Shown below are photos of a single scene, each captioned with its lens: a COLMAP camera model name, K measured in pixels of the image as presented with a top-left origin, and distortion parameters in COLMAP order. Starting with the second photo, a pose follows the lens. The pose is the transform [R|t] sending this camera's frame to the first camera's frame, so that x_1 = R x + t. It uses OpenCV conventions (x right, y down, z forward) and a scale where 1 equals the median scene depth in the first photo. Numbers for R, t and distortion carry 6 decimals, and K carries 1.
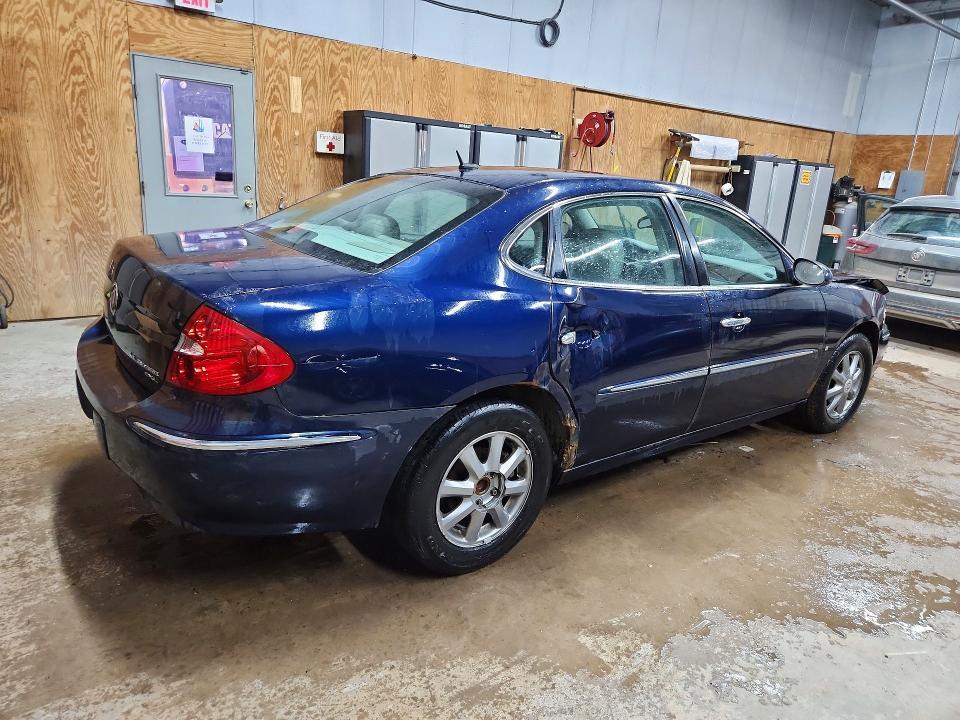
lens RADIAL K [[651.6, 0, 481.7], [0, 651.6, 359.6], [0, 0, 1]] dist [0.029408, -0.018742]
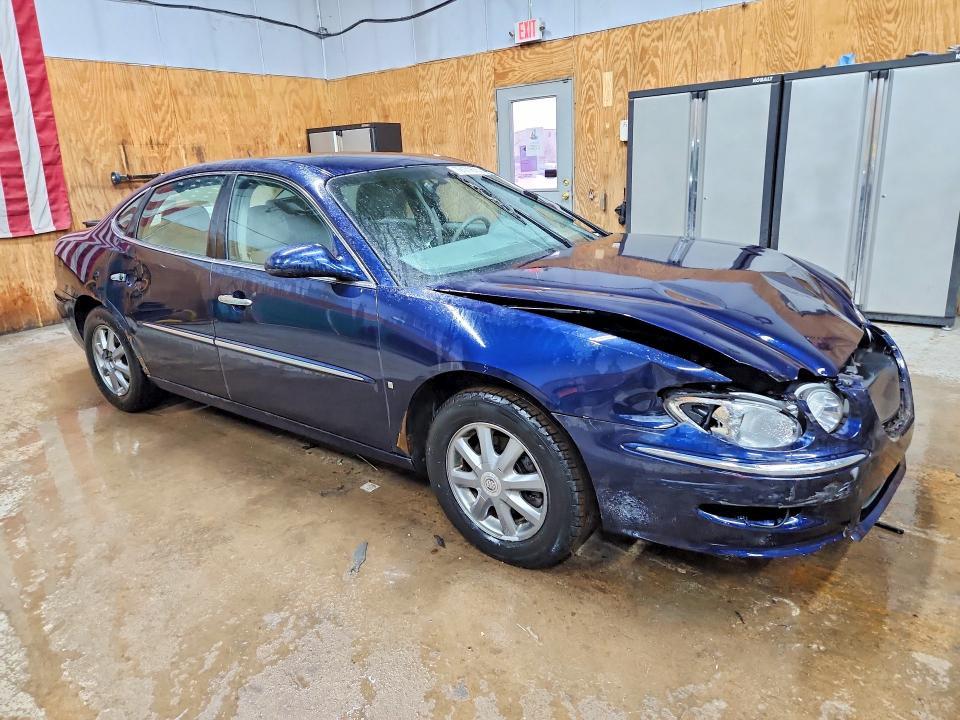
lens RADIAL K [[651.6, 0, 480.7], [0, 651.6, 361.7], [0, 0, 1]] dist [0.029408, -0.018742]
pose [[0.247616, 0.201489, -0.947675, 0.758118], [-0.201012, 0.967537, 0.153189, -0.102270], [0.947776, 0.152562, 0.280079, 0.586154]]
